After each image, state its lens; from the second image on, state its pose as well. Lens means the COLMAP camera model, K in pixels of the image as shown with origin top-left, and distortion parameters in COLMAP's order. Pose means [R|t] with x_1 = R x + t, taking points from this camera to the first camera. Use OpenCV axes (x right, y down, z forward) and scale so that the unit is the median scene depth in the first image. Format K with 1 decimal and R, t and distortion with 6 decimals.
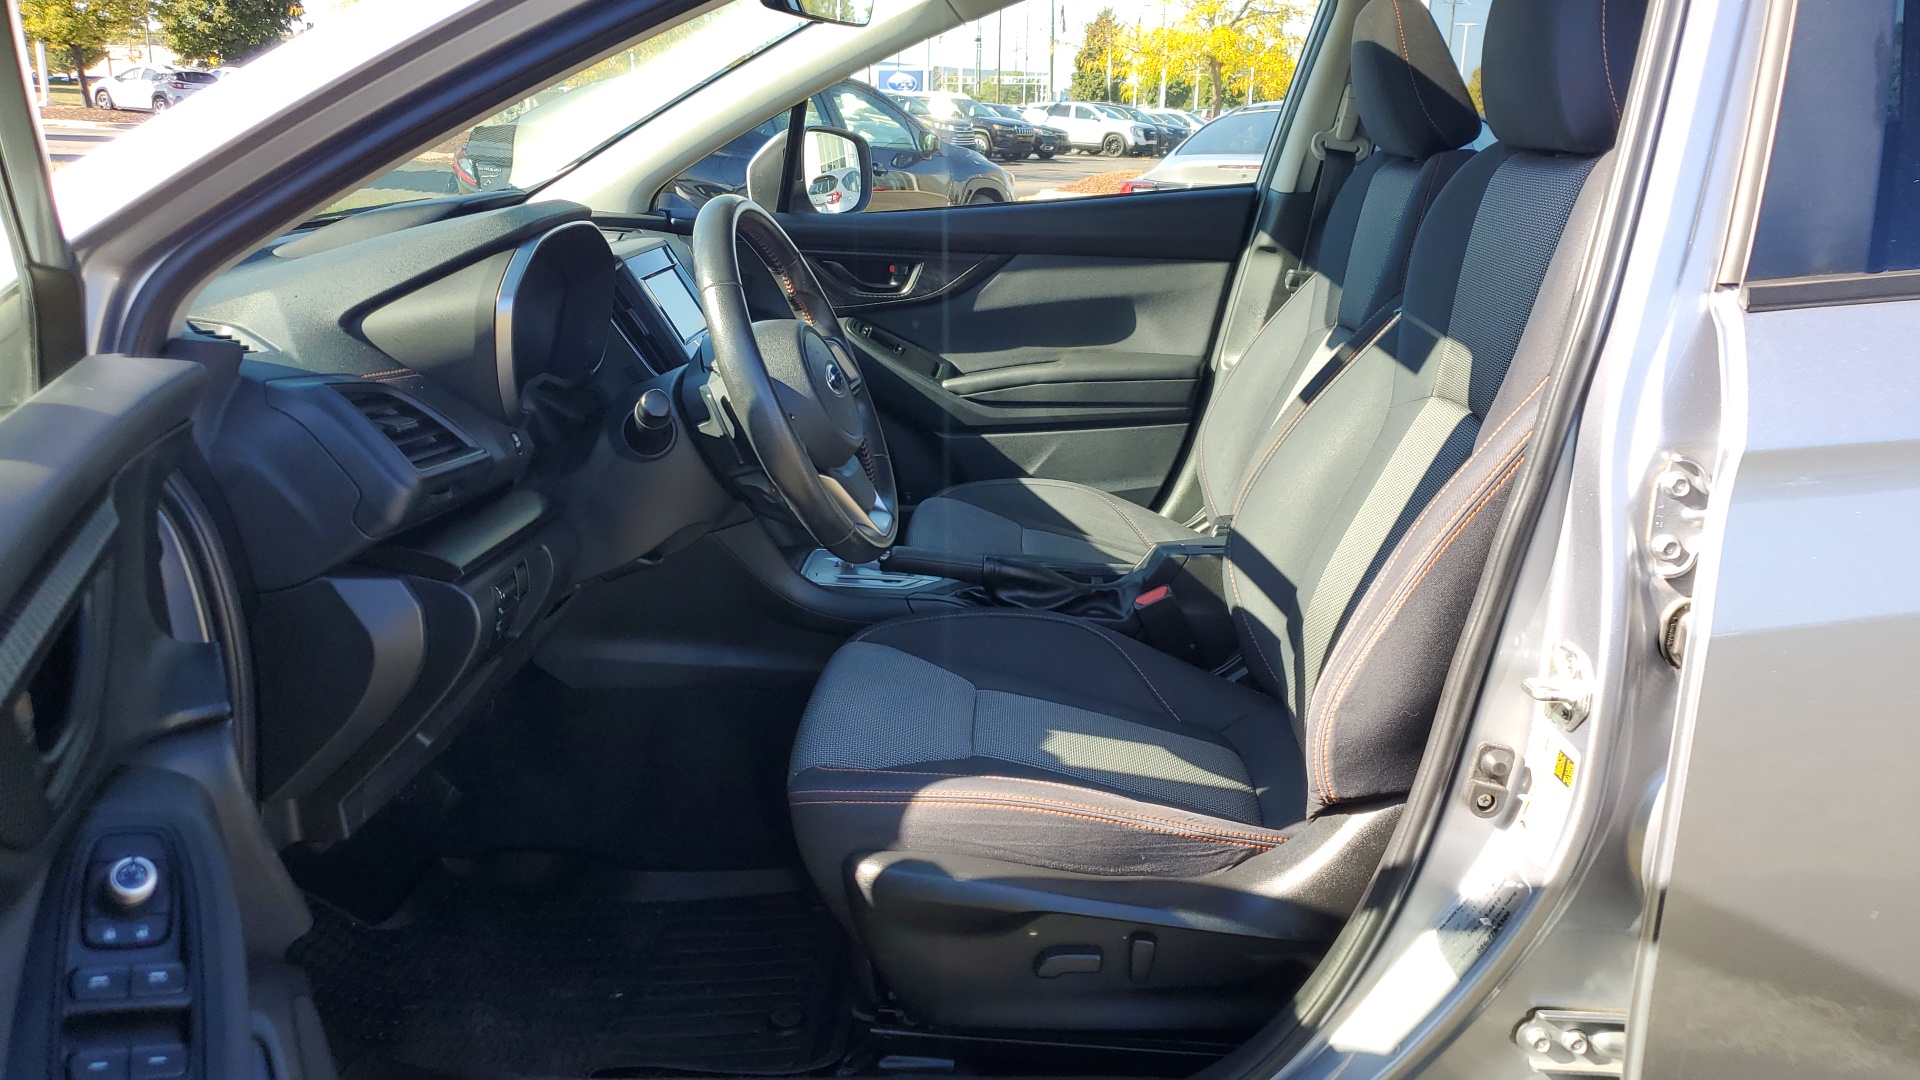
lens RADIAL K [[1464.2, 0, 959.8], [0, 1464.2, 545.2], [0, 0, 1]] dist [0.017356, 0.015349]
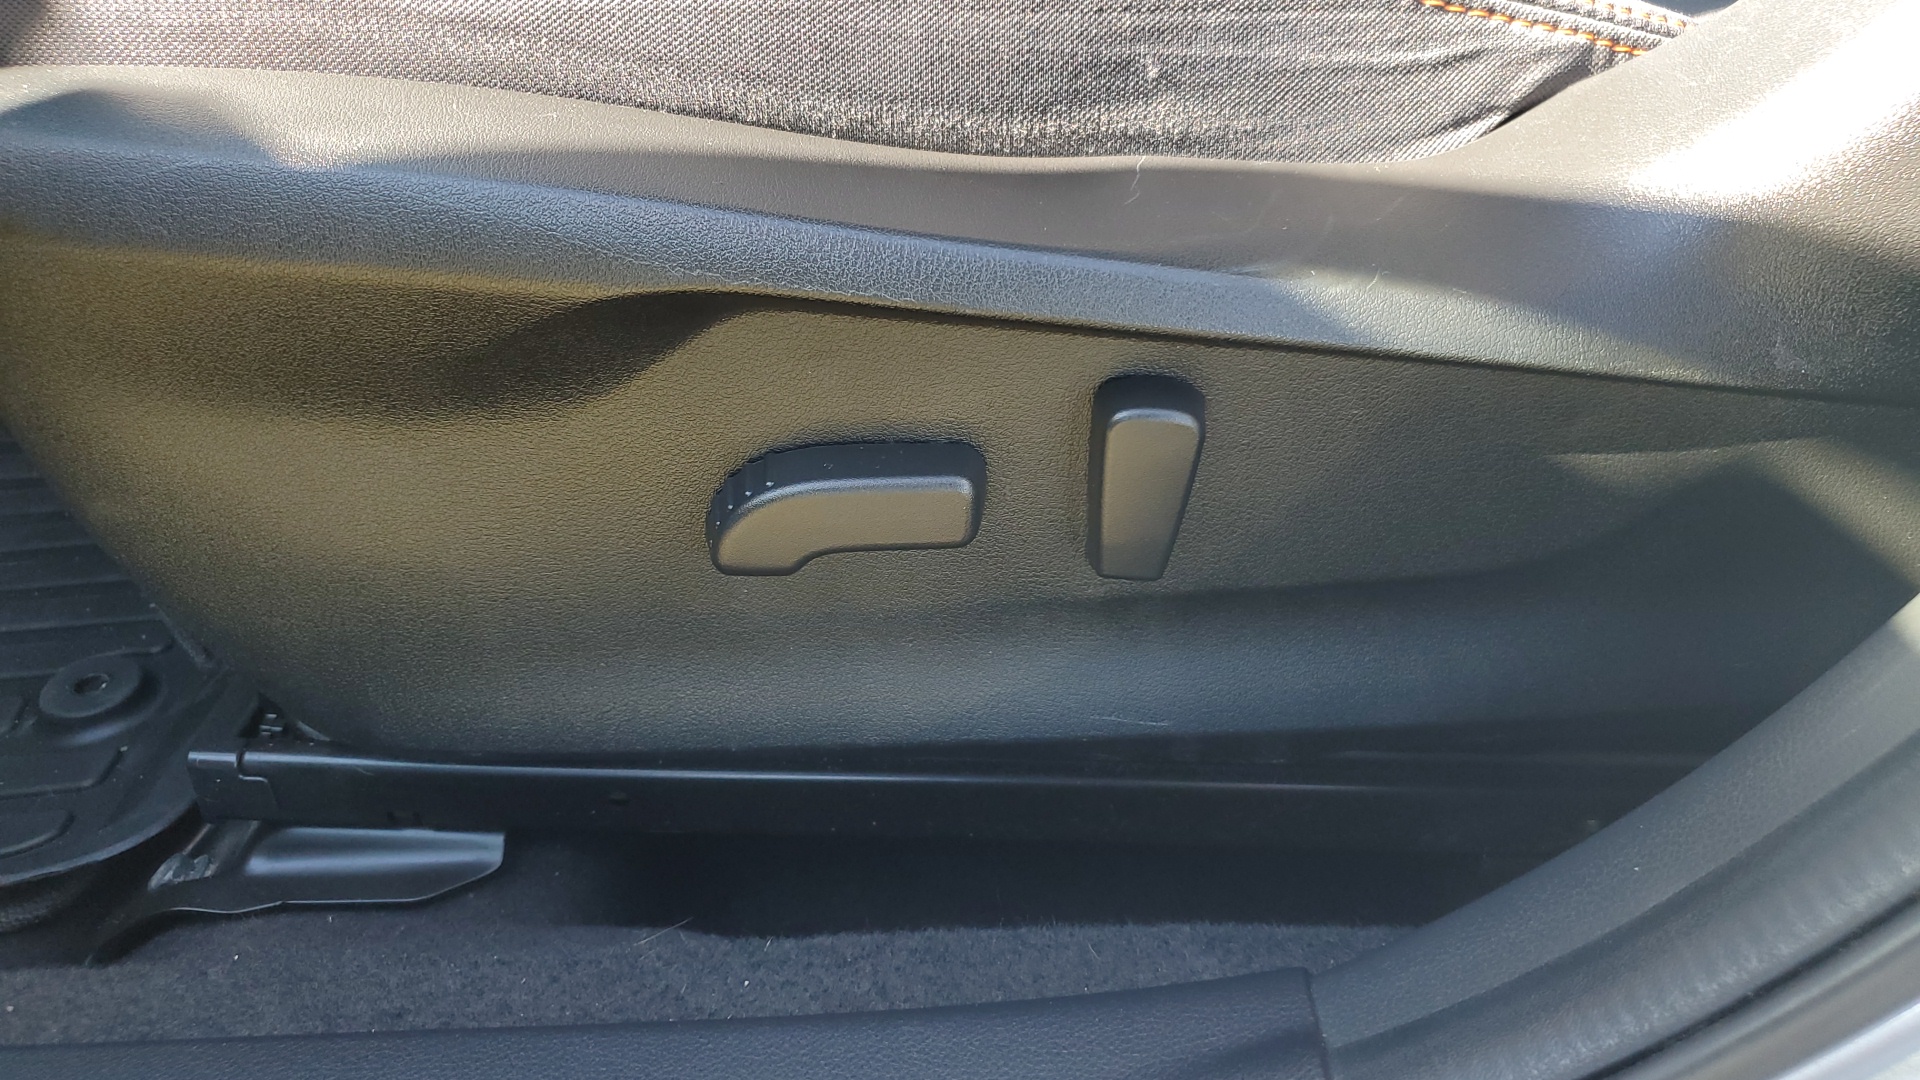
lens RADIAL K [[1464.2, 0, 959.9], [0, 1464.2, 540.8], [0, 0, 1]] dist [0.017356, 0.015349]
pose [[0.998878, -0.036073, 0.030682, 0.084739], [0.025332, 0.954409, 0.297425, 0.213702], [-0.040013, -0.296314, 0.954252, 0.754590]]
